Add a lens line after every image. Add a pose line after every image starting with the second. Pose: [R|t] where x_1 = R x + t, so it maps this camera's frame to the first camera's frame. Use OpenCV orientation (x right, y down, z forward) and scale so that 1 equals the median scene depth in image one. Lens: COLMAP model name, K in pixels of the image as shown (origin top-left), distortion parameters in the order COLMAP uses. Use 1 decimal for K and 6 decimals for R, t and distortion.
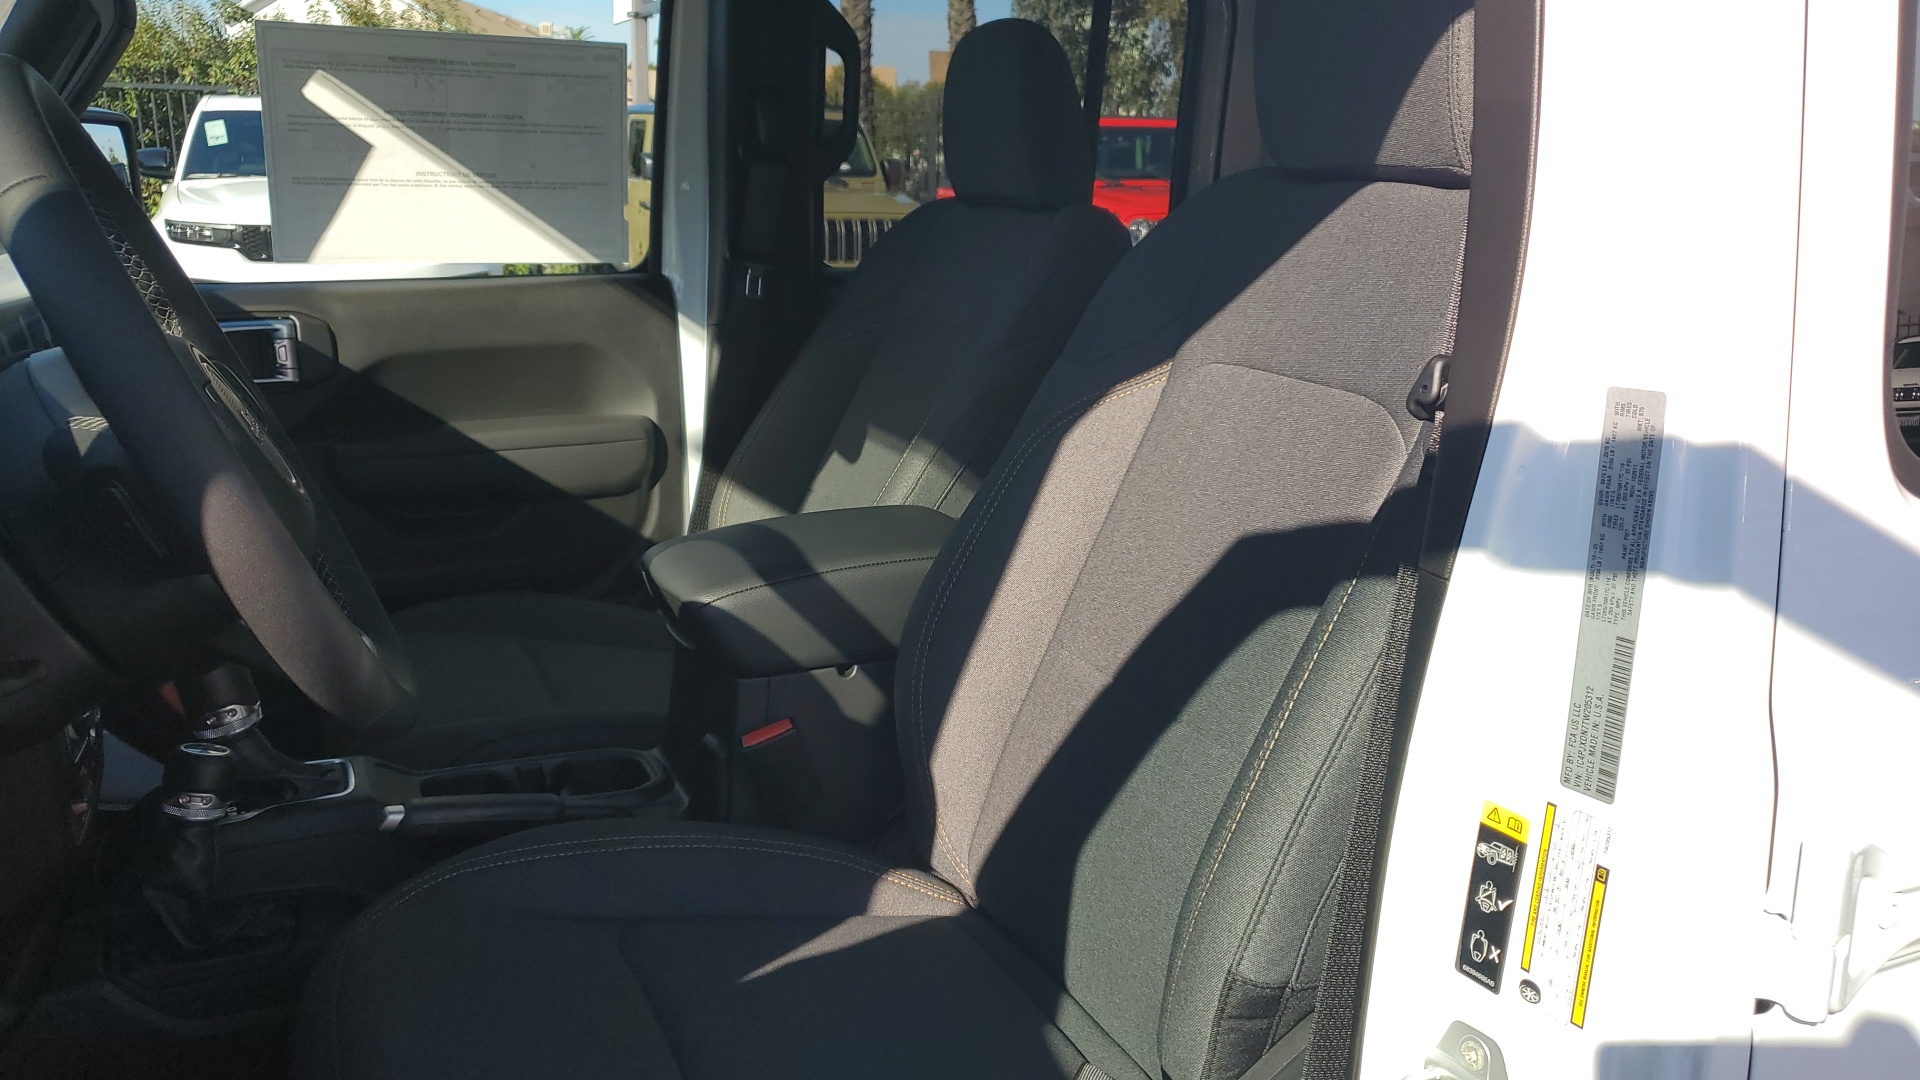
lens RADIAL K [[1444.5, 0, 960.0], [0, 1444.5, 540.0], [0, 0, 1]] dist [-0.006103, 0.003489]
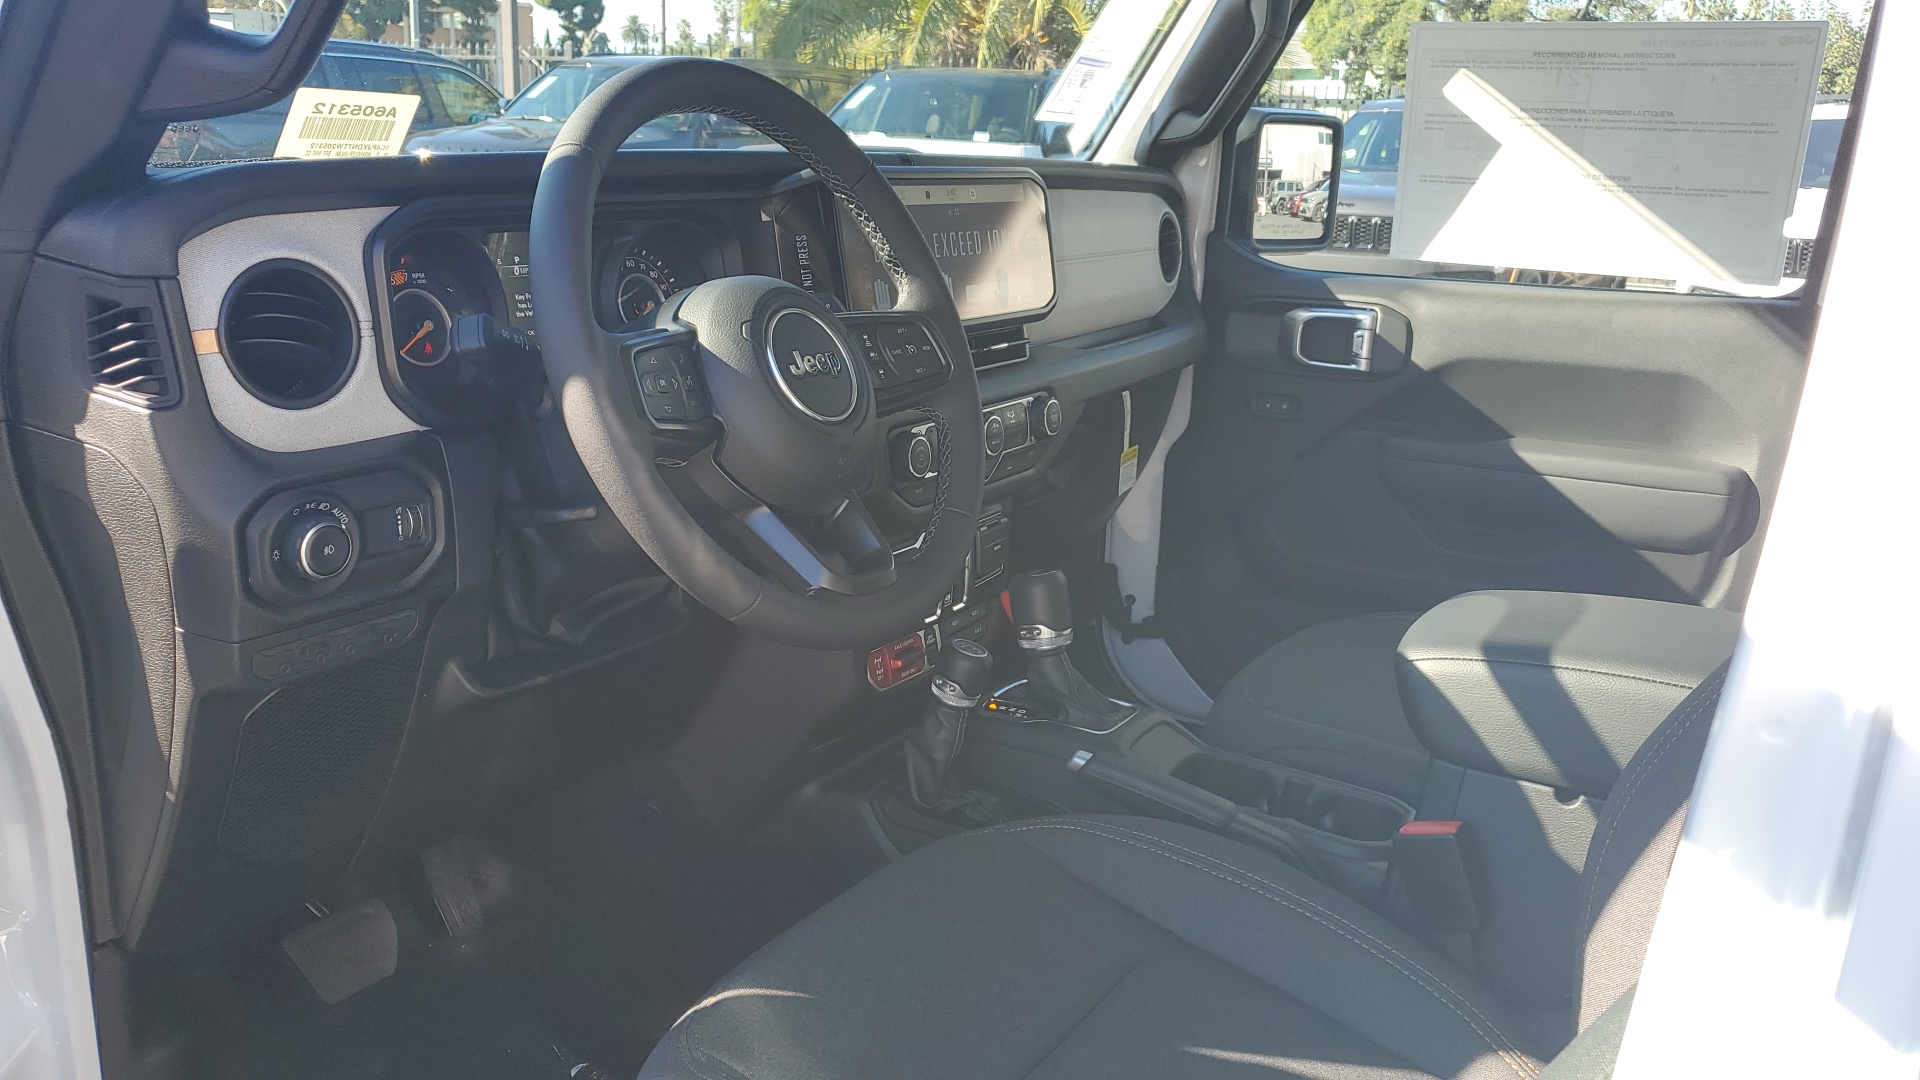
lens RADIAL K [[1444.5, 0, 960.0], [0, 1444.5, 540.0], [0, 0, 1]] dist [-0.006103, 0.003489]
pose [[0.551034, 0.219790, -0.805018, 0.237306], [-0.225354, 0.968042, 0.110045, -0.040344], [0.803478, 0.120776, 0.582954, 0.172715]]
